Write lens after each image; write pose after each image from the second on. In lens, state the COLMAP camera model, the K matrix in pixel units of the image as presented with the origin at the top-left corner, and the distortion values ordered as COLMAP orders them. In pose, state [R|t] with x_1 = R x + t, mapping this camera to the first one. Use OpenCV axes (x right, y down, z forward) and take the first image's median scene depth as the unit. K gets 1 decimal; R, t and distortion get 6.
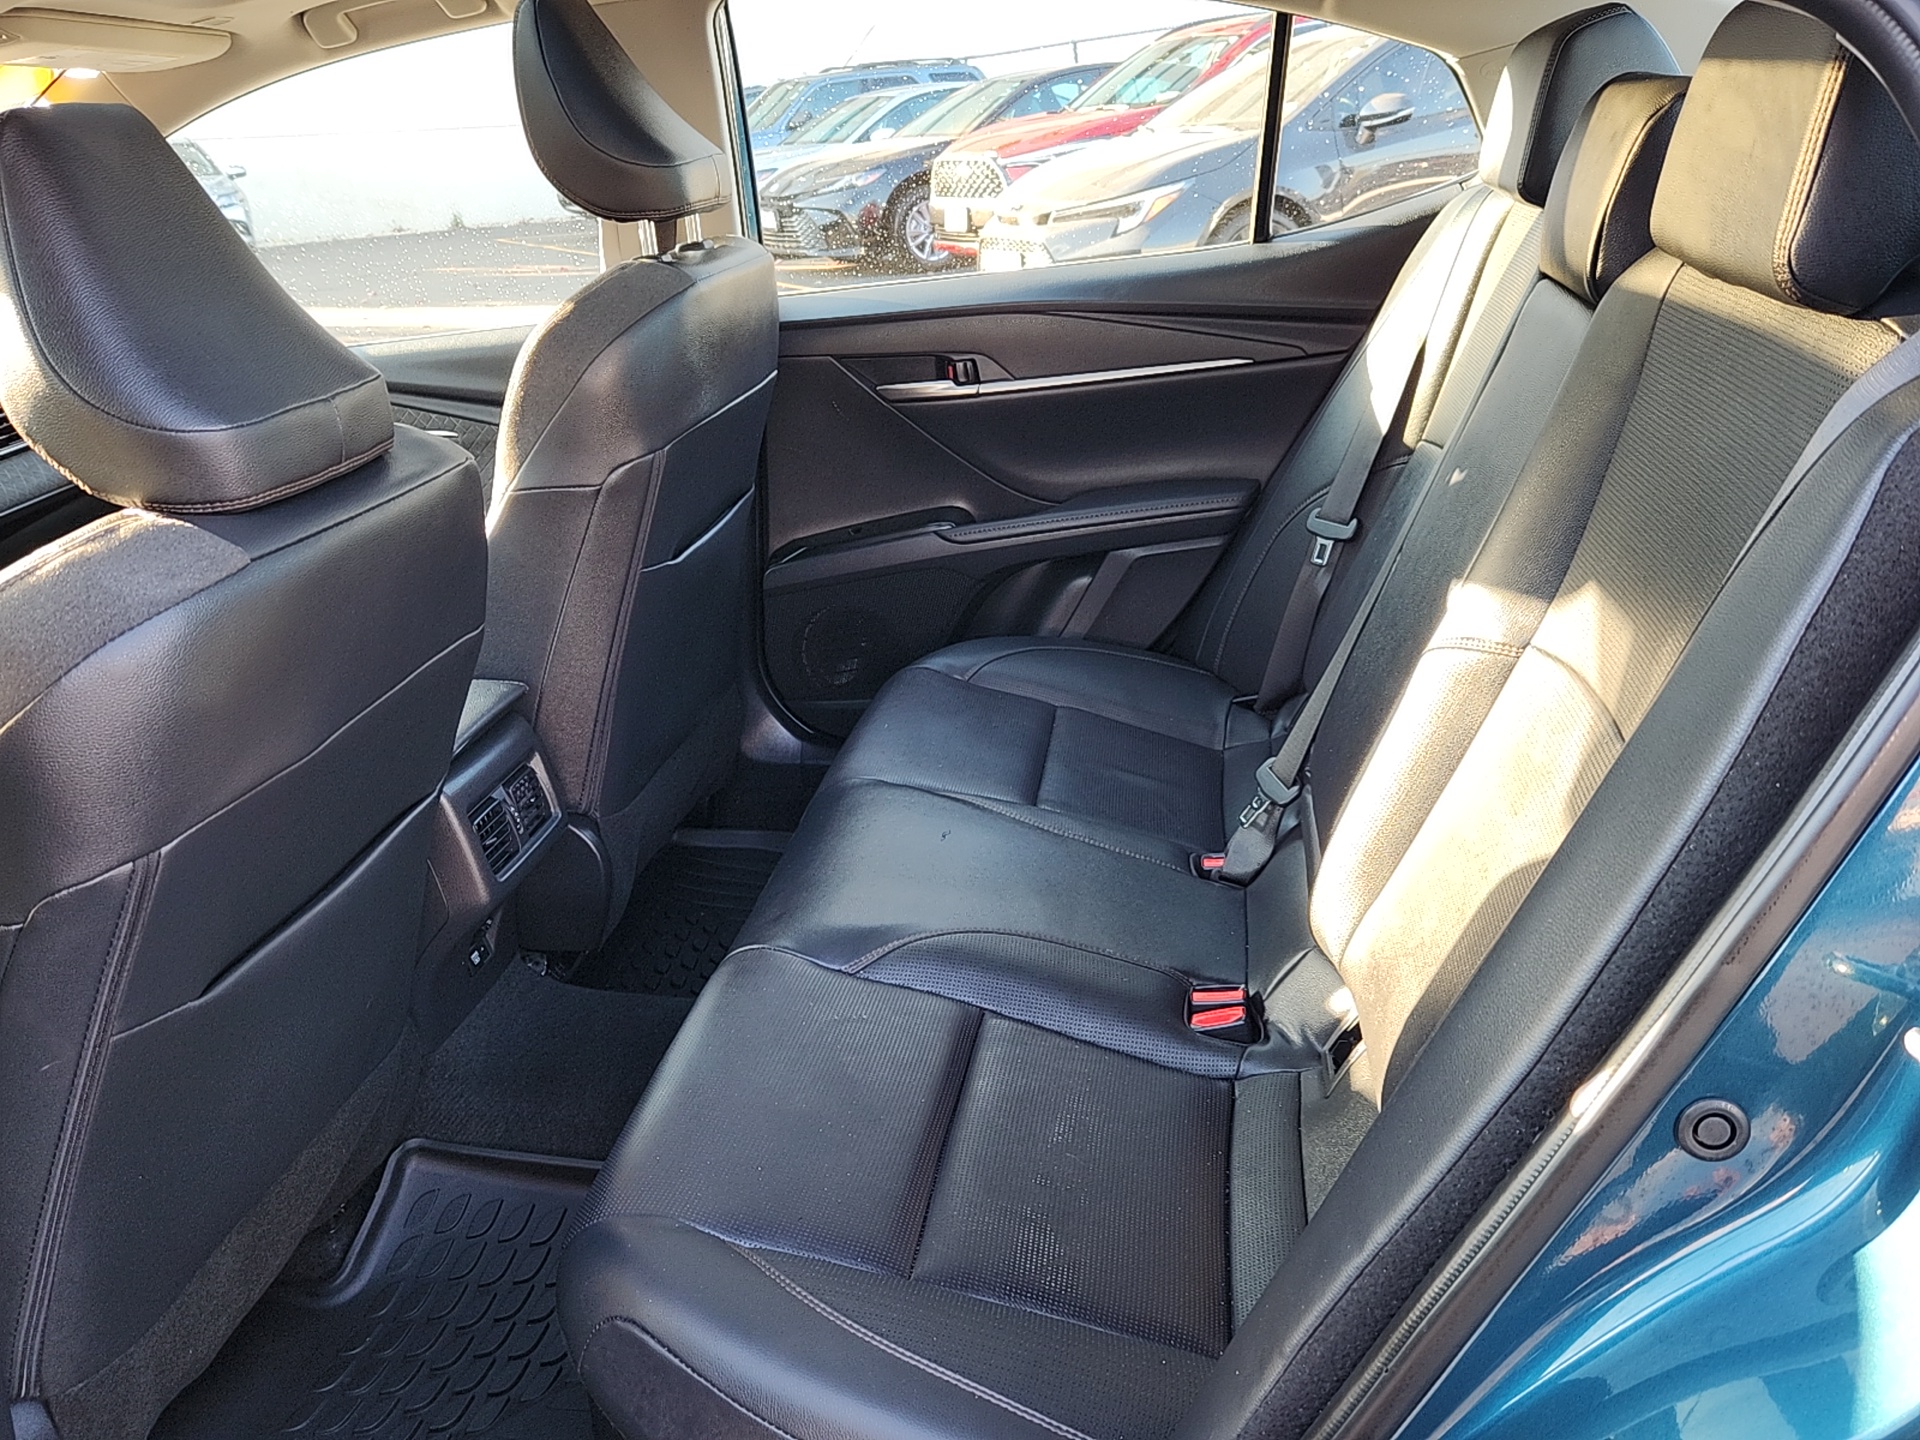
lens RADIAL K [[1521.5, 0, 968.3], [0, 1521.5, 689.0], [0, 0, 1]] dist [0.013425, -0.067629]
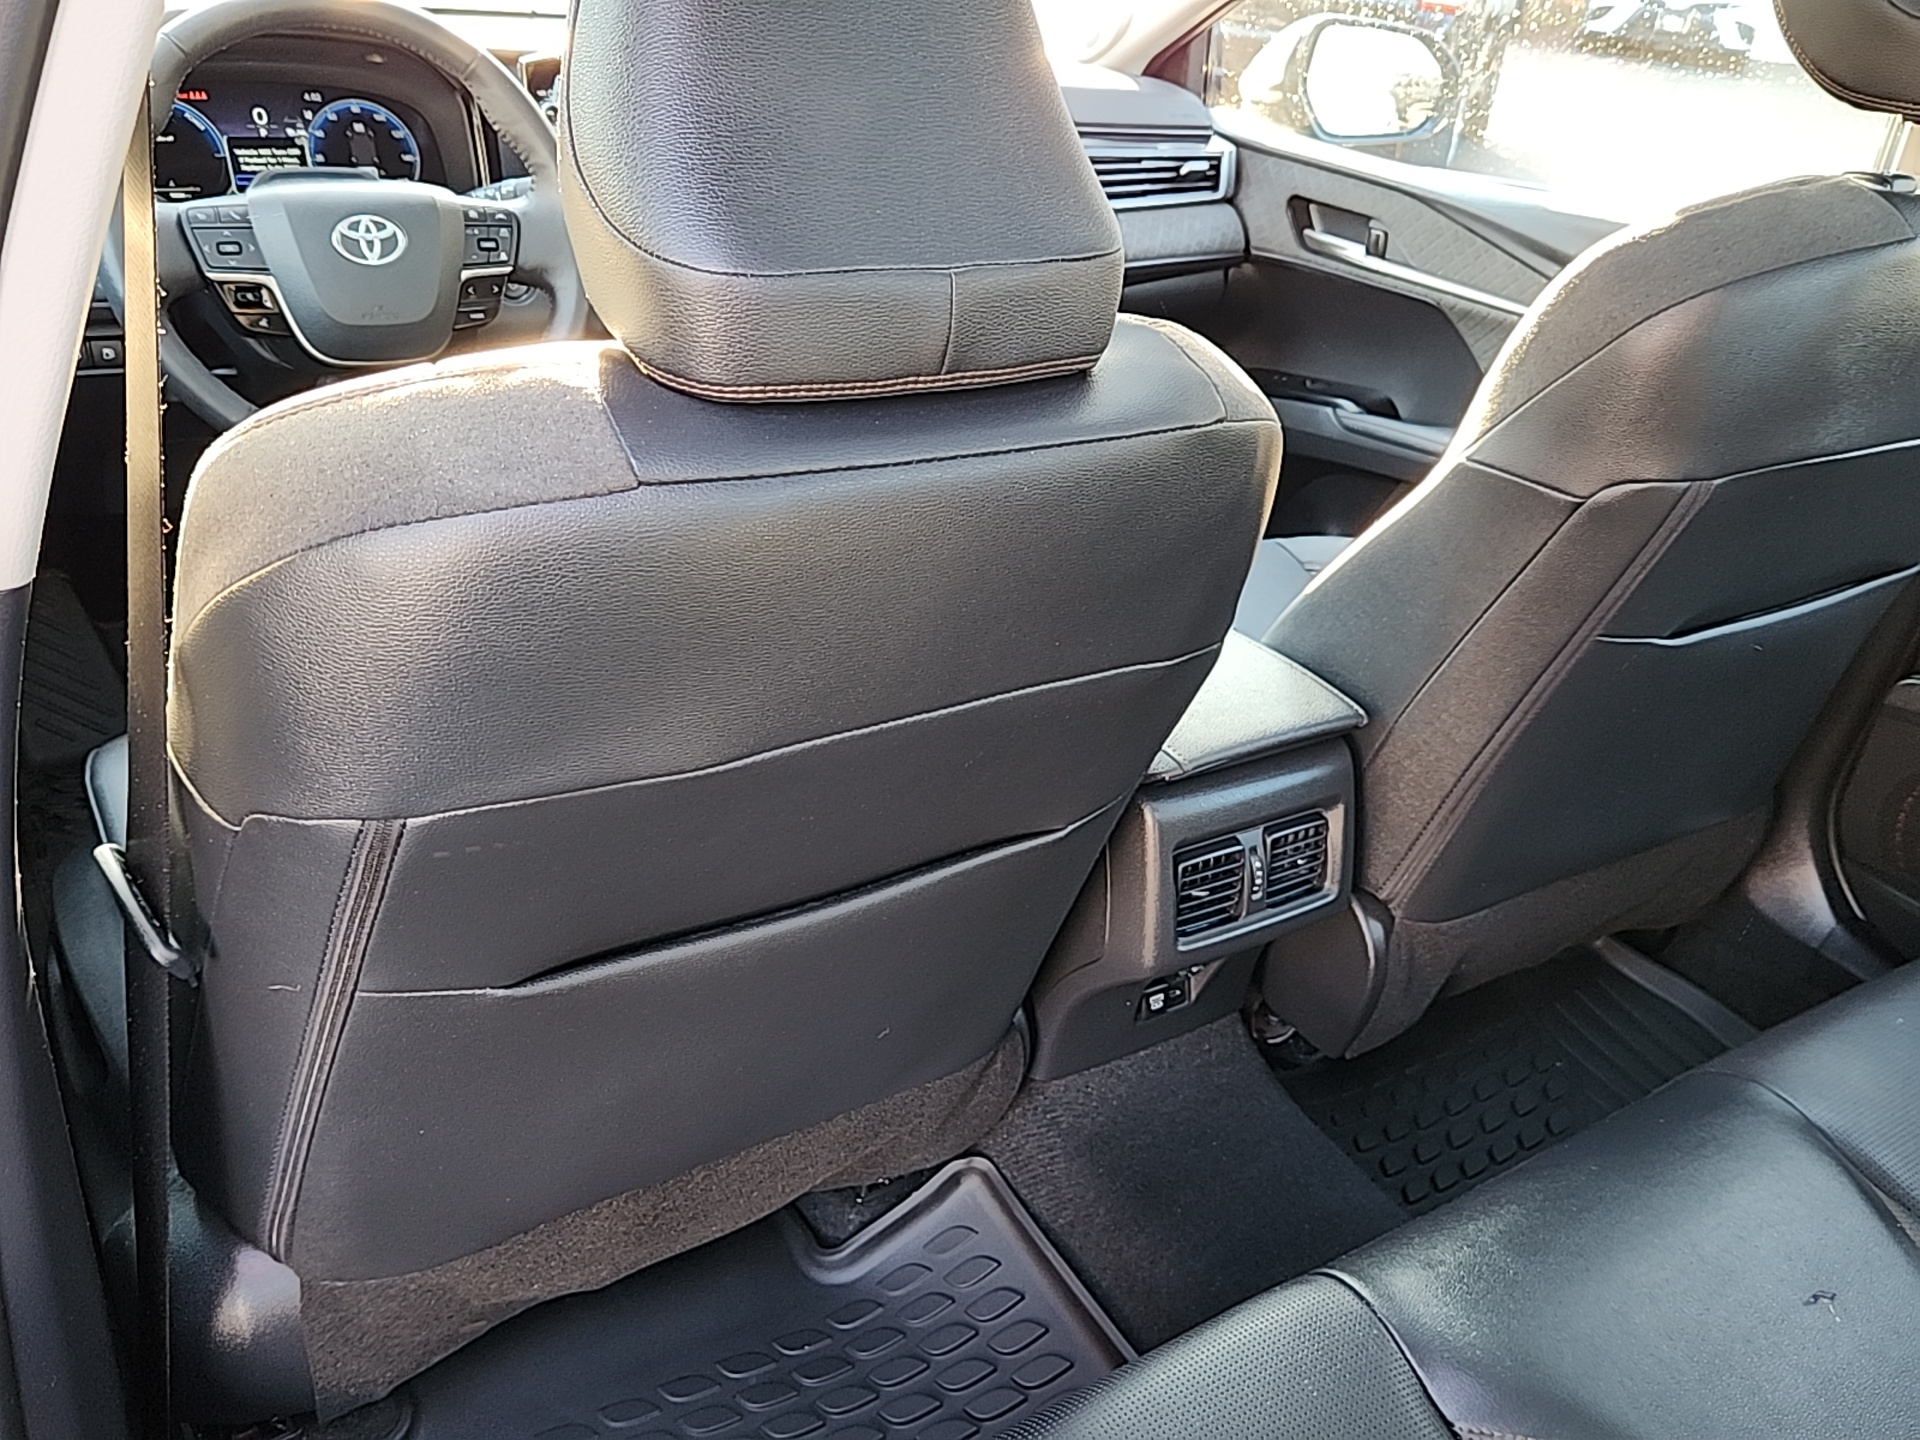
lens RADIAL K [[1650.0, 0, 1029.1], [0, 1650.0, 716.8], [0, 0, 1]] dist [0.036924, -0.003292]
pose [[0.683630, 0.457063, -0.568984, 0.038985], [-0.398119, 0.886948, 0.234145, -0.119336], [0.611679, 0.066455, 0.788310, 0.299398]]
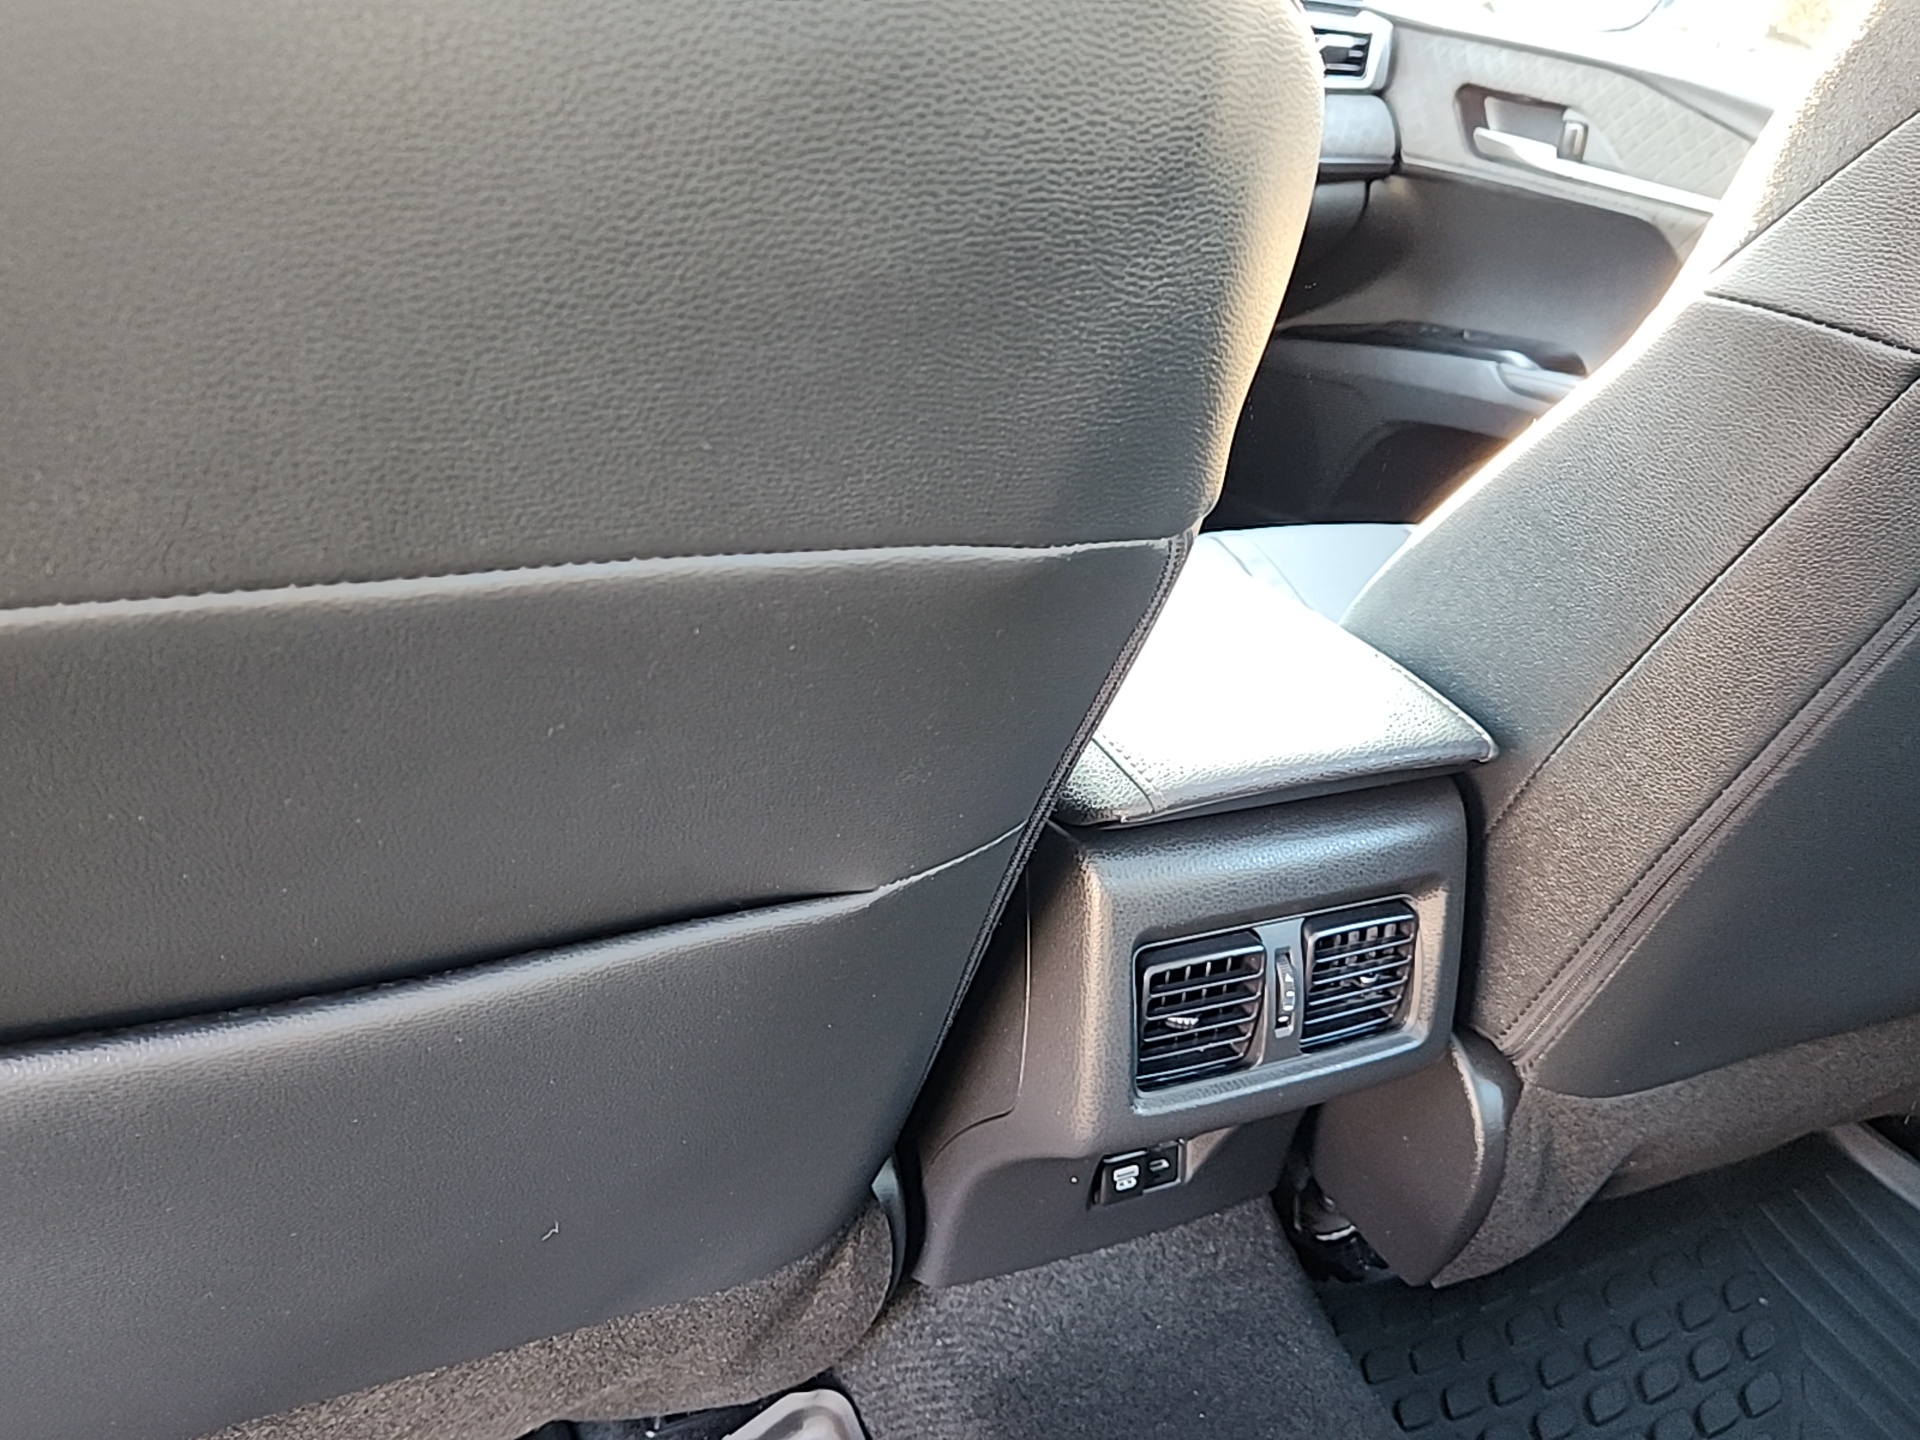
lens RADIAL K [[1700.3, 0, 969.6], [0, 1700.3, 732.4], [0, 0, 1]] dist [0.061693, -0.117648]
pose [[0.577302, 0.492108, -0.651577, -0.069606], [-0.434379, 0.860788, 0.265253, -0.067244], [0.691403, 0.129900, 0.710695, 0.565734]]
